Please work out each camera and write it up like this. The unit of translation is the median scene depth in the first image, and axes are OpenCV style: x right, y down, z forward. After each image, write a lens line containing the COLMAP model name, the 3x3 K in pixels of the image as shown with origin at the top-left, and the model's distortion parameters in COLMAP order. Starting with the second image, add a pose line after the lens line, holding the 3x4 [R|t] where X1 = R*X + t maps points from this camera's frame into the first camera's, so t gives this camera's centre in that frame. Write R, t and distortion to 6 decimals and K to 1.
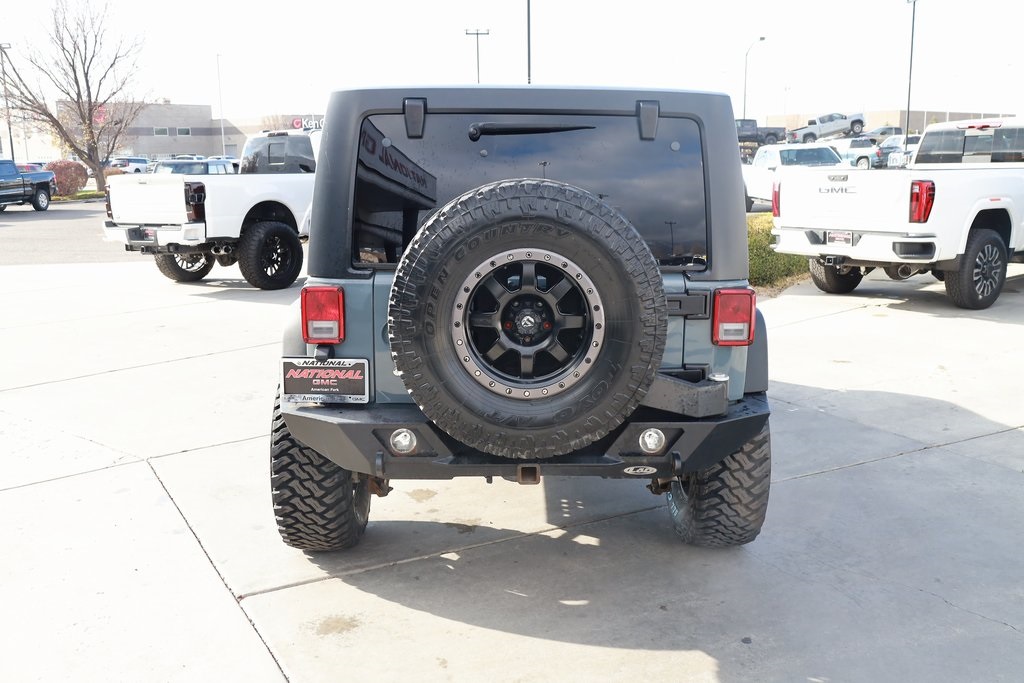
lens RADIAL K [[959.9, 0, 512.0], [0, 959.9, 341.5], [0, 0, 1]] dist [-0.001382, 0.001624]
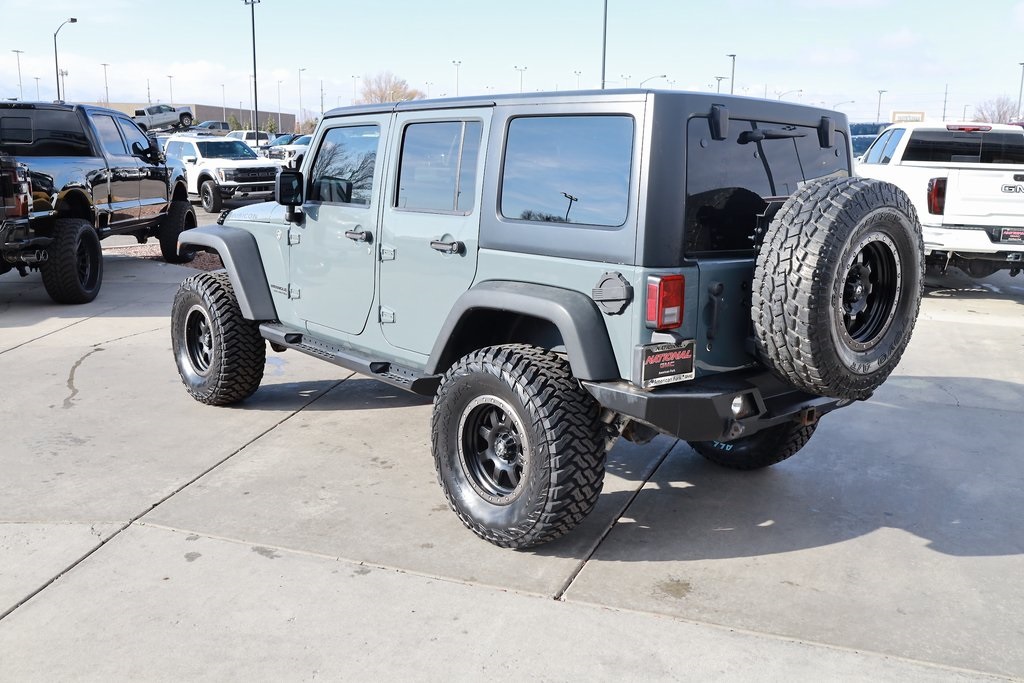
lens RADIAL K [[959.9, 0, 512.0], [0, 959.9, 341.5], [0, 0, 1]] dist [-0.001382, 0.001624]
pose [[0.747815, -0.102700, 0.655916, -0.814997], [0.097422, 0.994243, 0.044602, -0.038413], [-0.656721, 0.030547, 0.753515, 0.242677]]
